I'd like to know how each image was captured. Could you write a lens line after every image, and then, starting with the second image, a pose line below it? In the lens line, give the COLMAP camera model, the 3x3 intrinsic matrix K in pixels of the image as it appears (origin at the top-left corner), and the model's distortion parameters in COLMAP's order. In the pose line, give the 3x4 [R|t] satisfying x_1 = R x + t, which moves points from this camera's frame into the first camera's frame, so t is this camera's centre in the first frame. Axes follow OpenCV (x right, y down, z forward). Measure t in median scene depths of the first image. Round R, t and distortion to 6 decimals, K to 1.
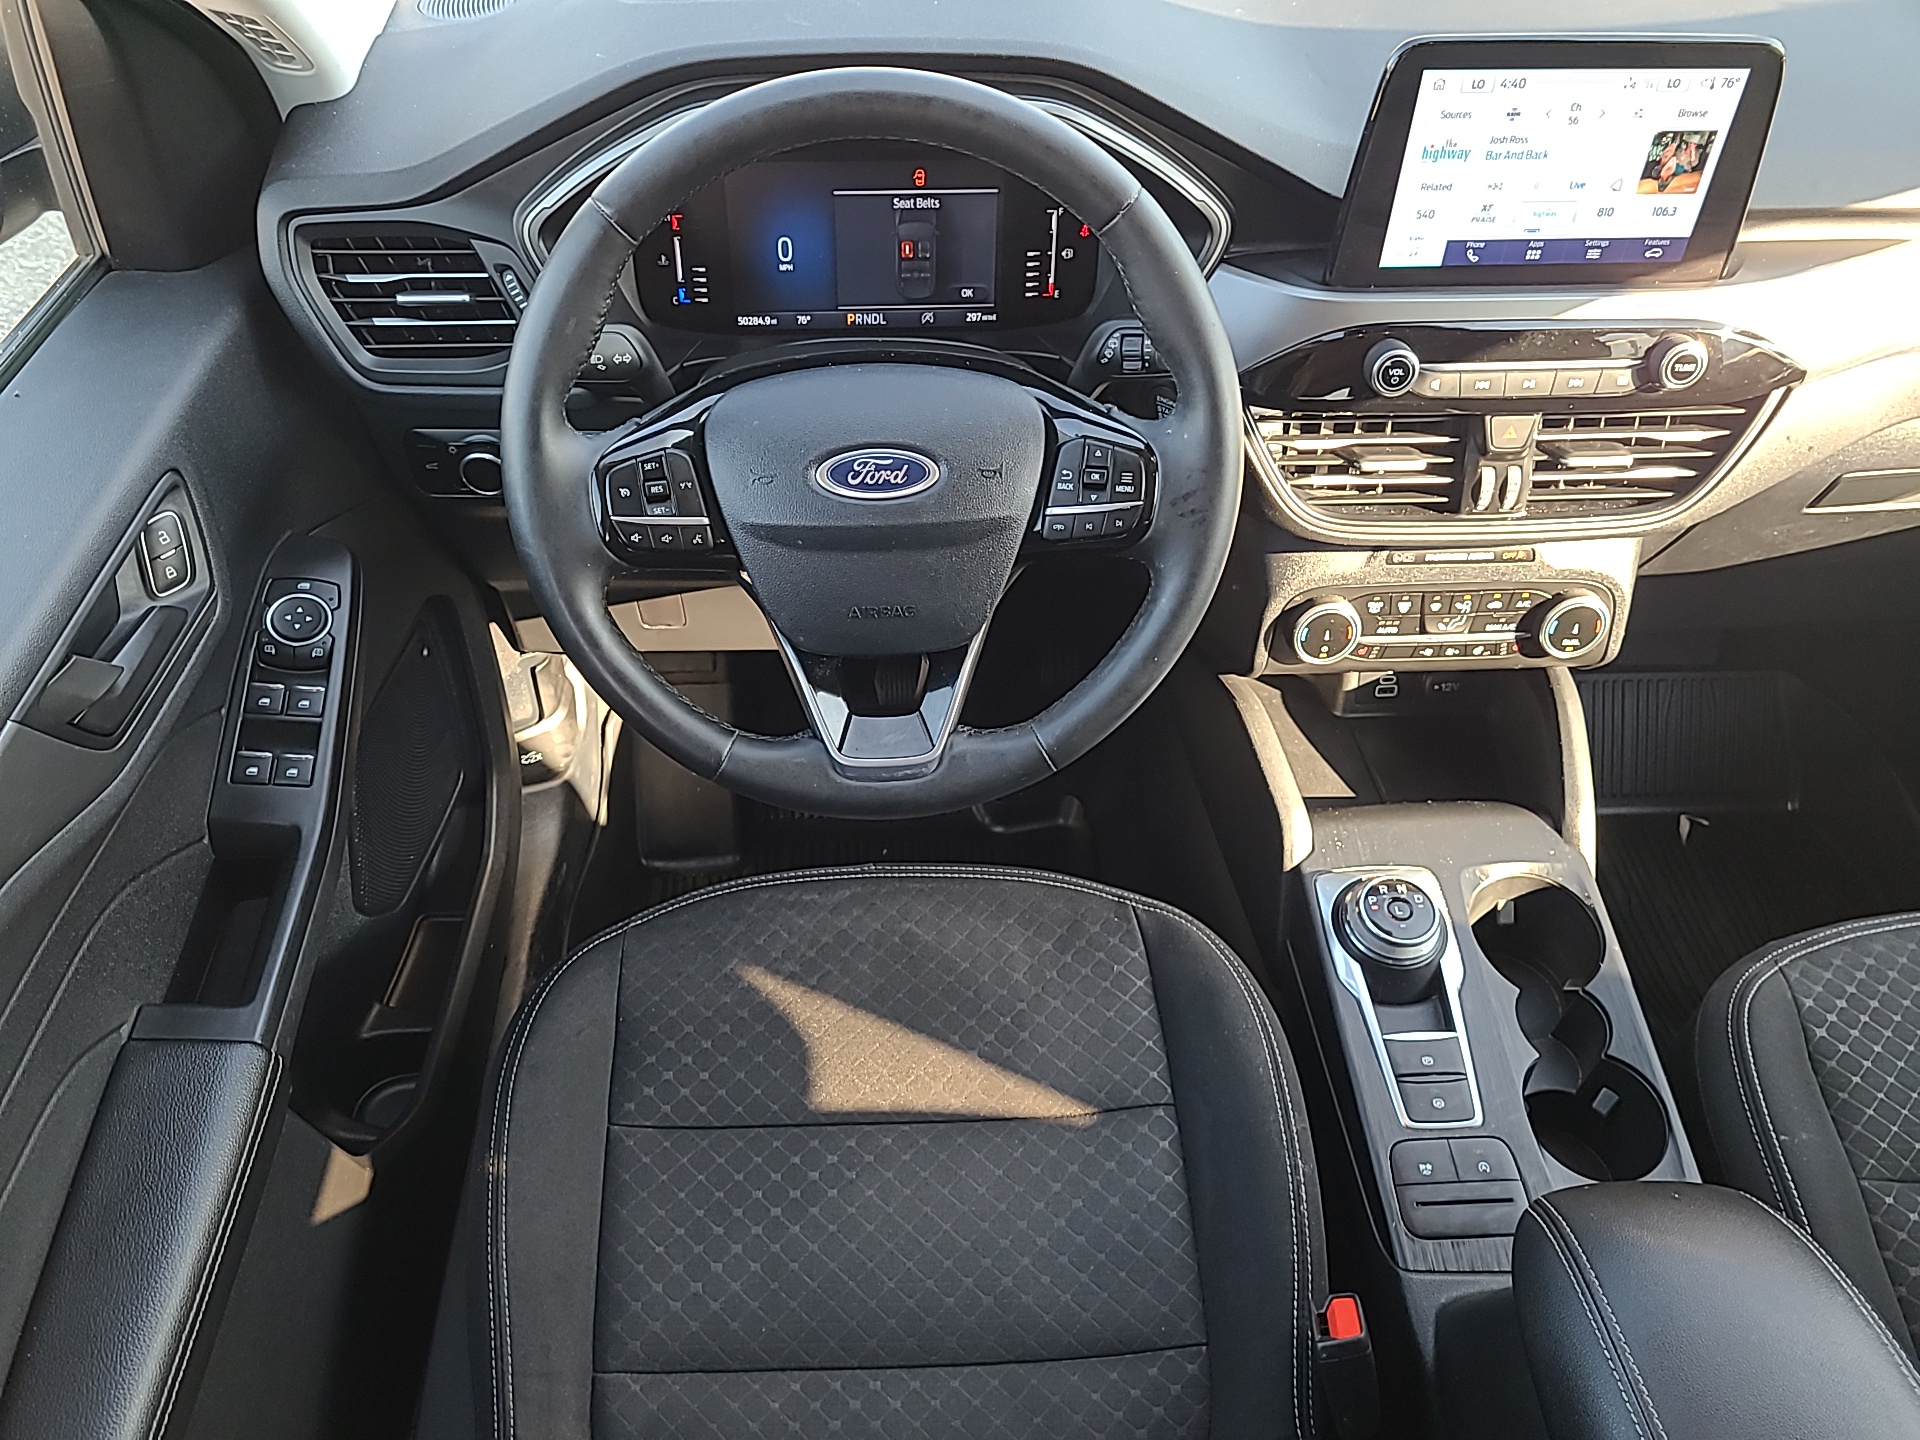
lens RADIAL K [[1481.5, 0, 928.3], [0, 1481.5, 729.8], [0, 0, 1]] dist [0.059479, -0.087330]
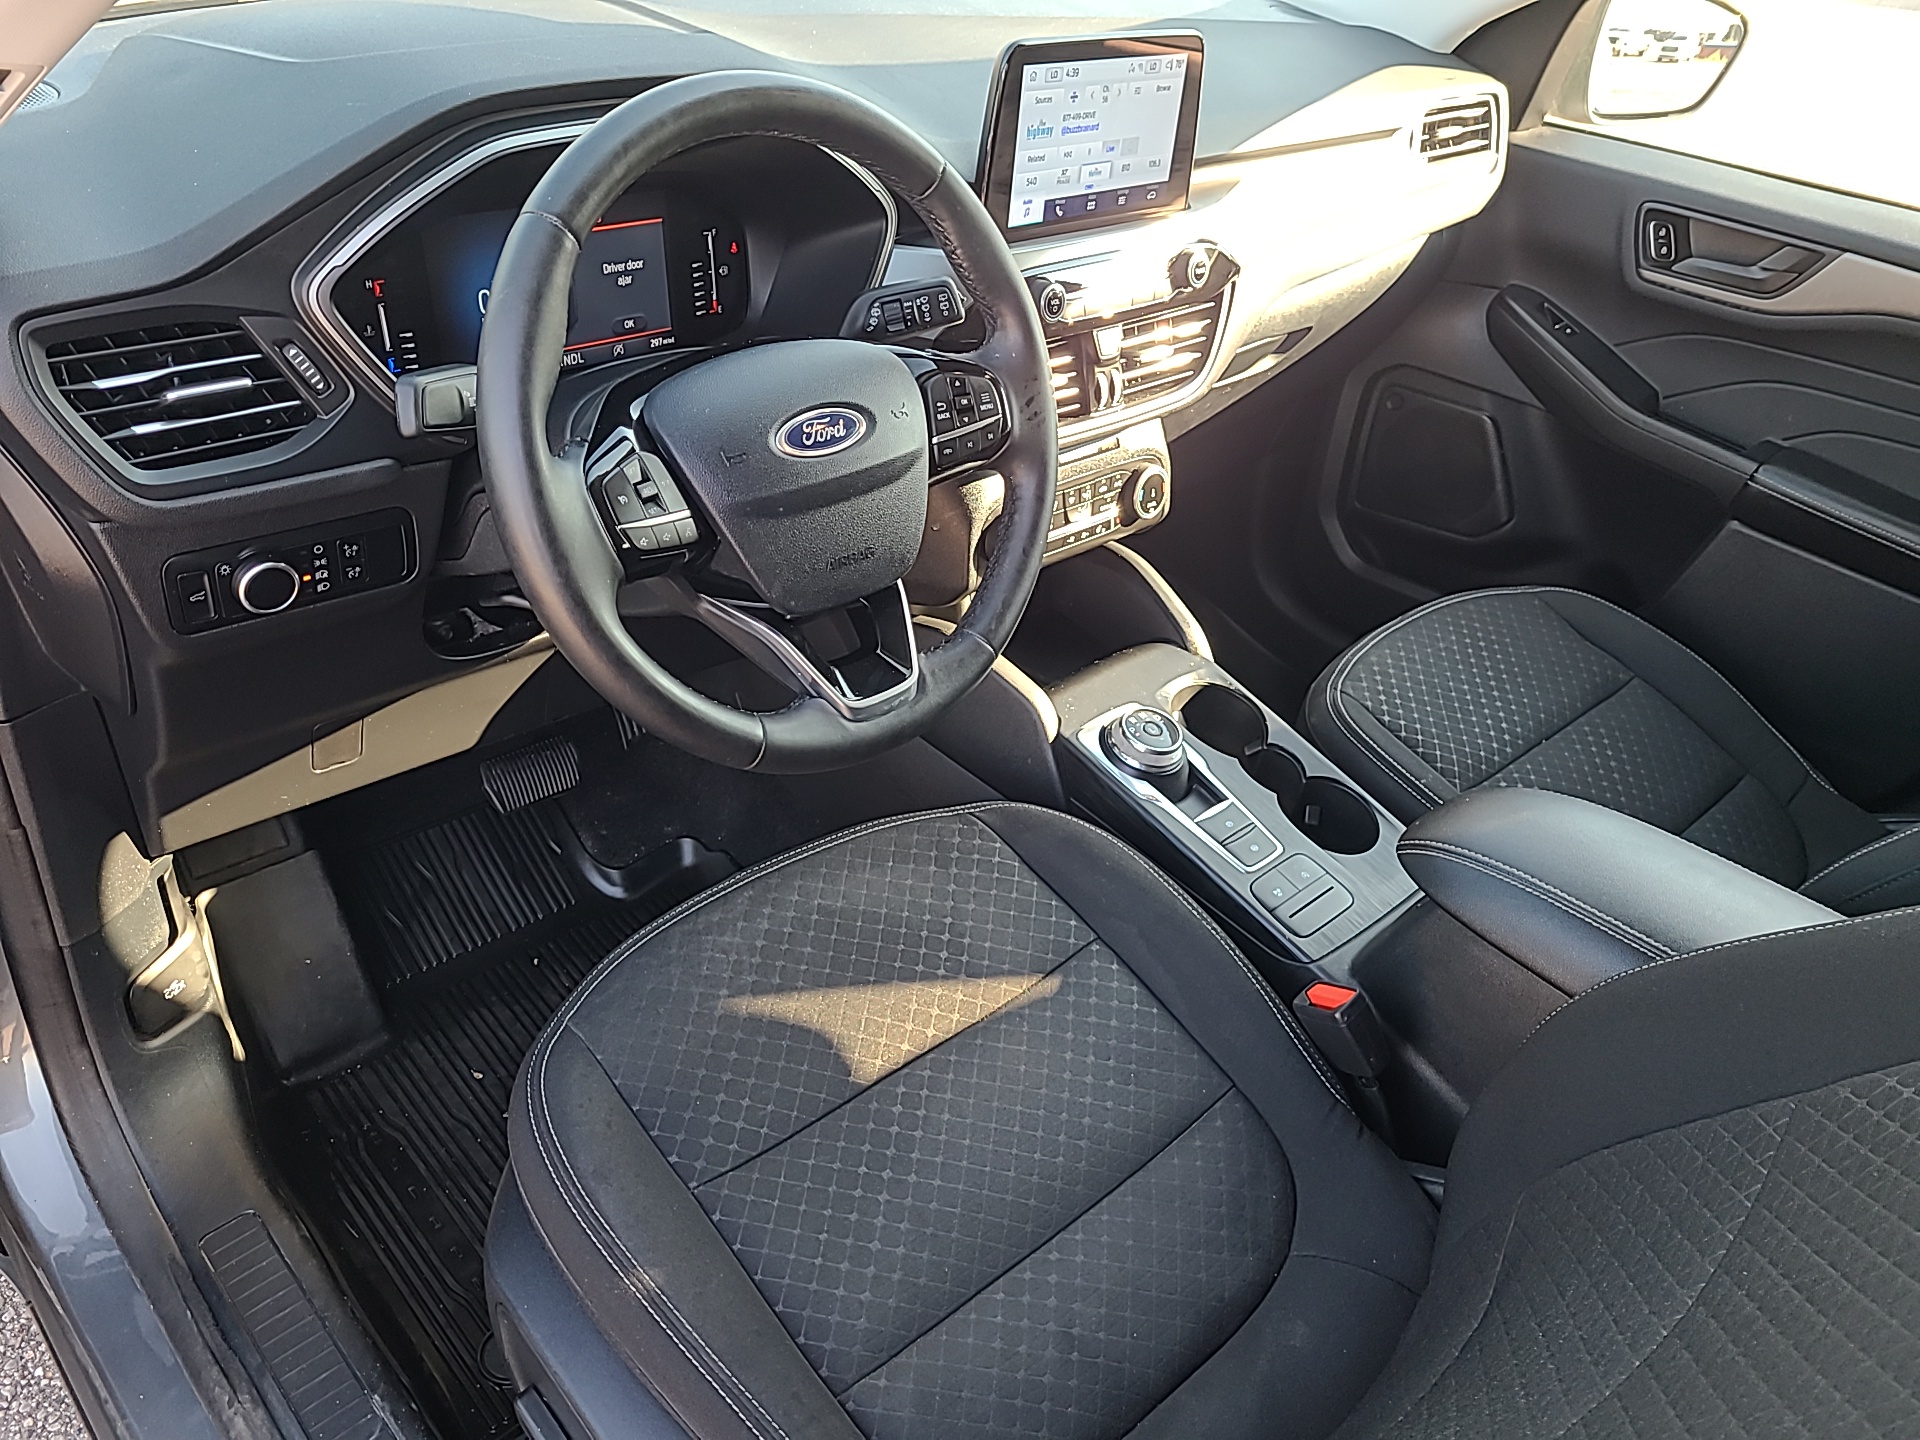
lens RADIAL K [[1473.8, 0, 960.0], [0, 1473.8, 720.0], [0, 0, 1]] dist [0.028774, -0.001835]
pose [[0.756331, -0.308400, 0.576934, -0.534397], [0.365189, 0.930744, 0.018785, 0.033226], [-0.542771, 0.196482, 0.816575, 0.086417]]
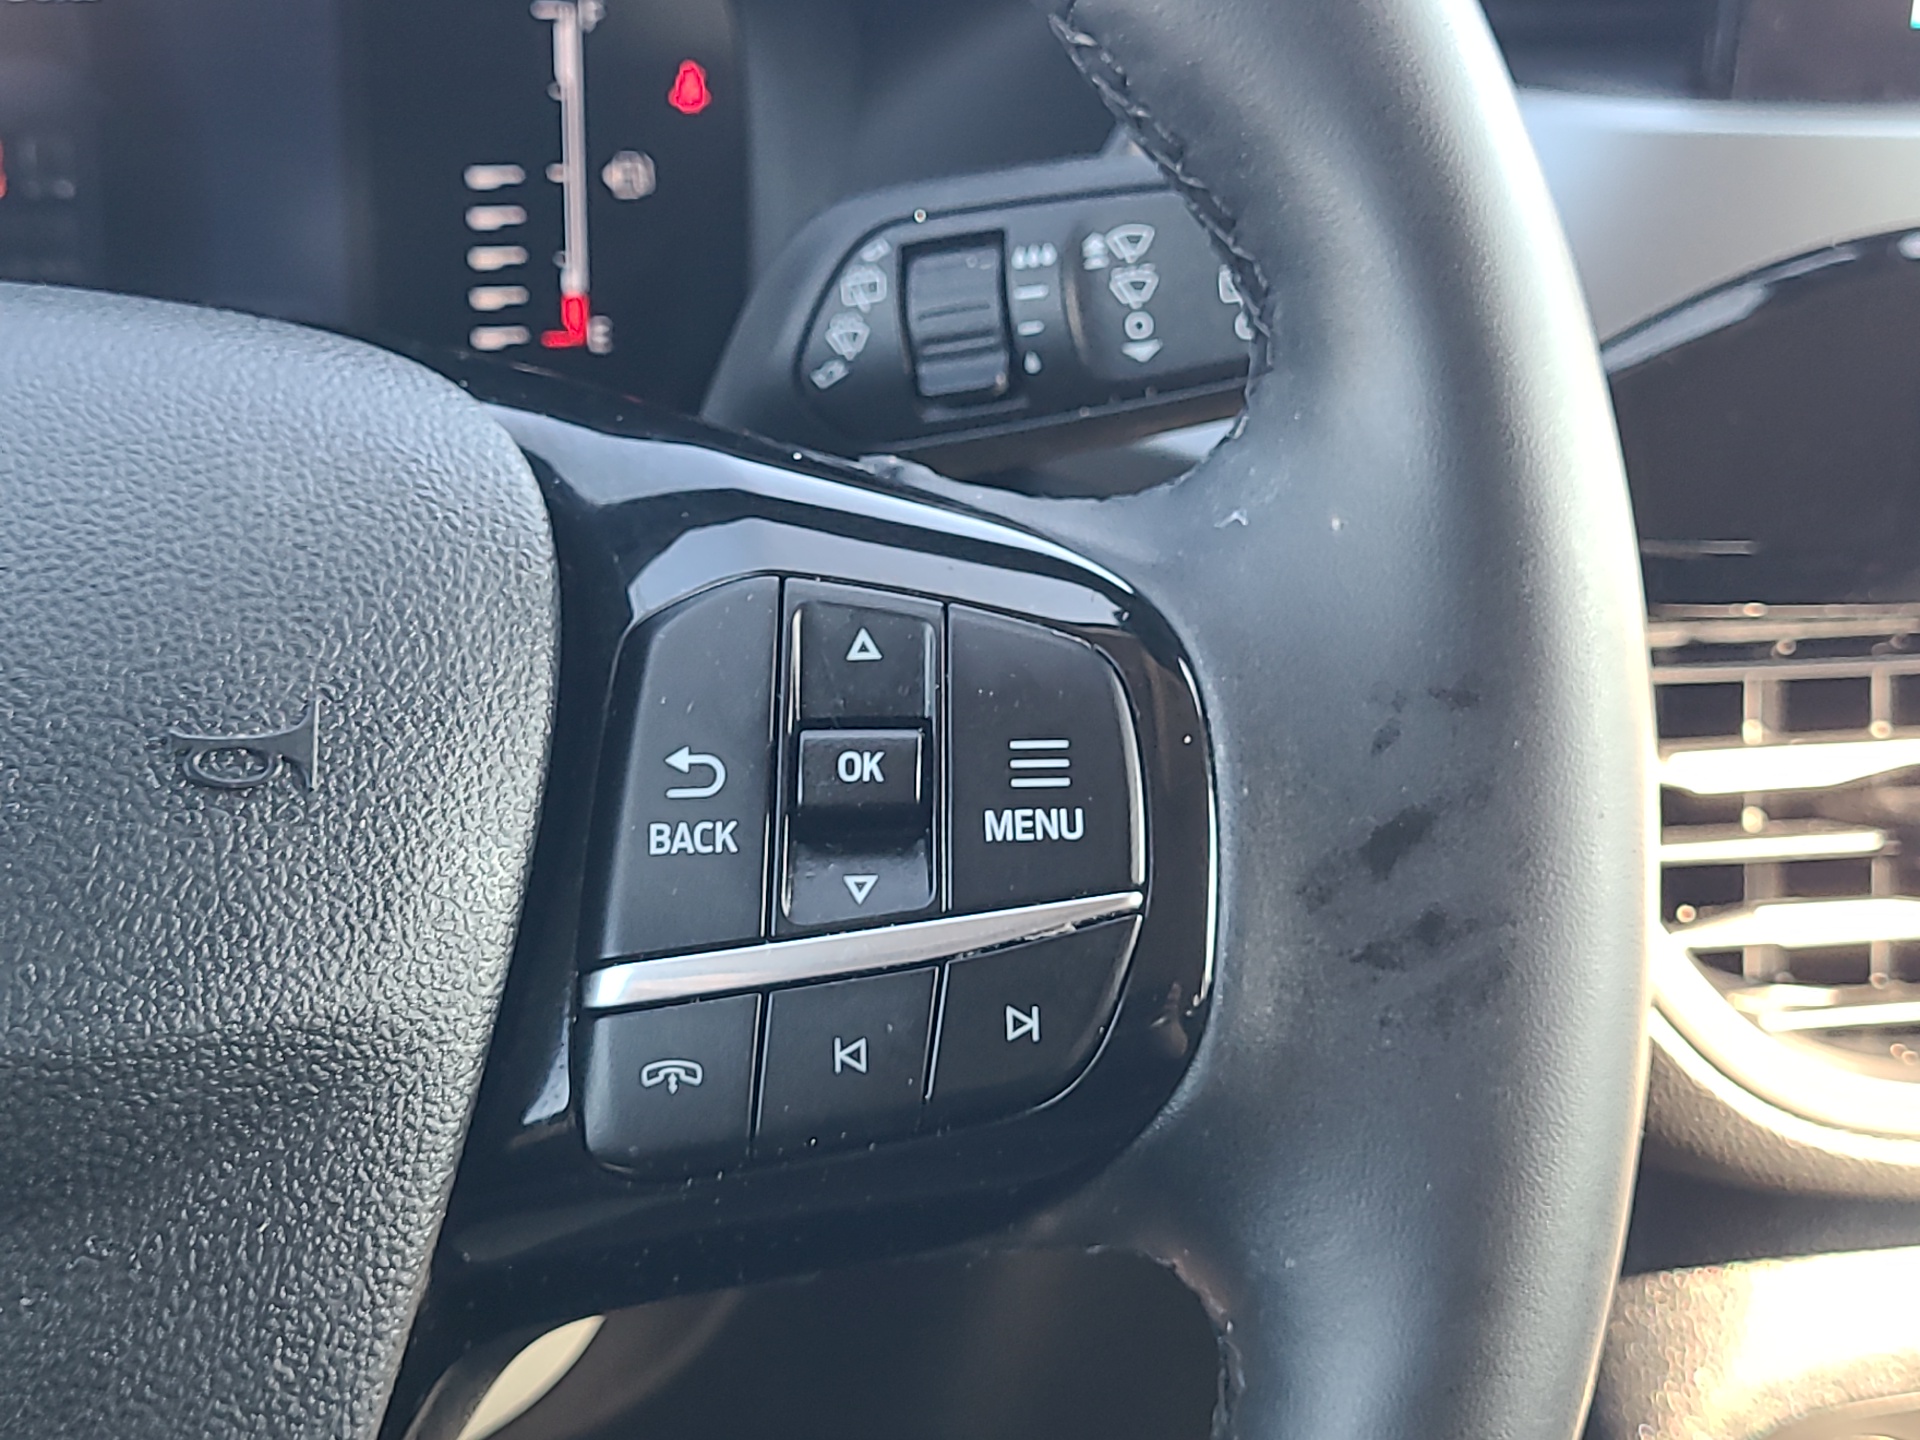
lens RADIAL K [[3261.6, 0, 960.0], [0, 3261.6, 720.0], [0, 0, 1]] dist [0.013342, -0.194761]
pose [[0.982532, -0.045775, 0.180375, 0.046631], [0.107188, 0.931546, -0.347466, -0.035386], [-0.152122, 0.360730, 0.920181, 0.541913]]
